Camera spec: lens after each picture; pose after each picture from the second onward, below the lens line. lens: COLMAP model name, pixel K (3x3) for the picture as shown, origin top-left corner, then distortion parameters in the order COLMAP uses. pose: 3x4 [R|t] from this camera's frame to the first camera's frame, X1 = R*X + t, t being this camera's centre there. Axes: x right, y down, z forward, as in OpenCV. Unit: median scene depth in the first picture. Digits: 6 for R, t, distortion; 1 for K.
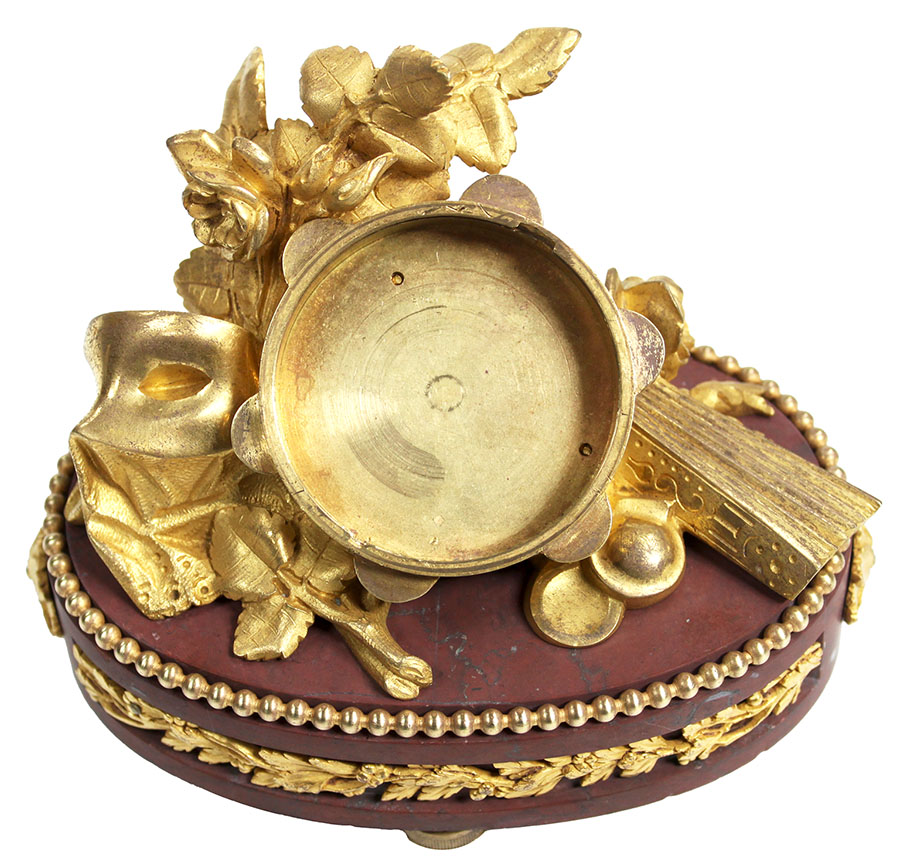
lens RADIAL K [[1725.6, 0, 442.2], [0, 1725.6, 433.8], [0, 0, 1]] dist [0.068288, 0.000000]
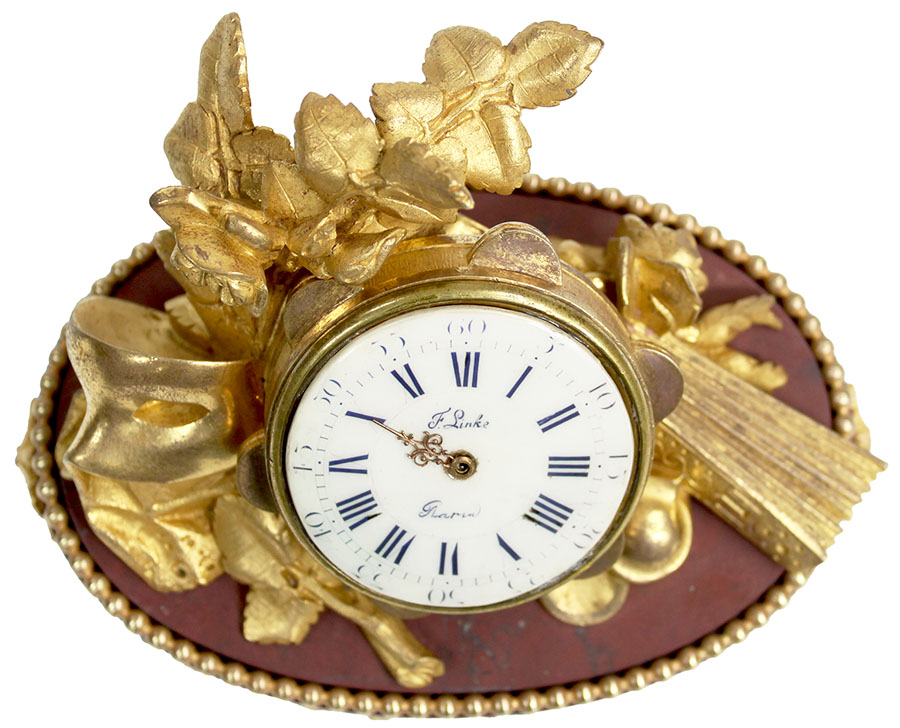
lens RADIAL K [[1746.6, 0, 457.2], [0, 1746.6, 363.1], [0, 0, 1]] dist [0.010555, 0.000000]
pose [[0.998775, -0.024129, 0.043206, -0.036733], [0.006990, 0.933109, 0.359525, -0.385988], [-0.048991, -0.358783, 0.932135, 0.098241]]
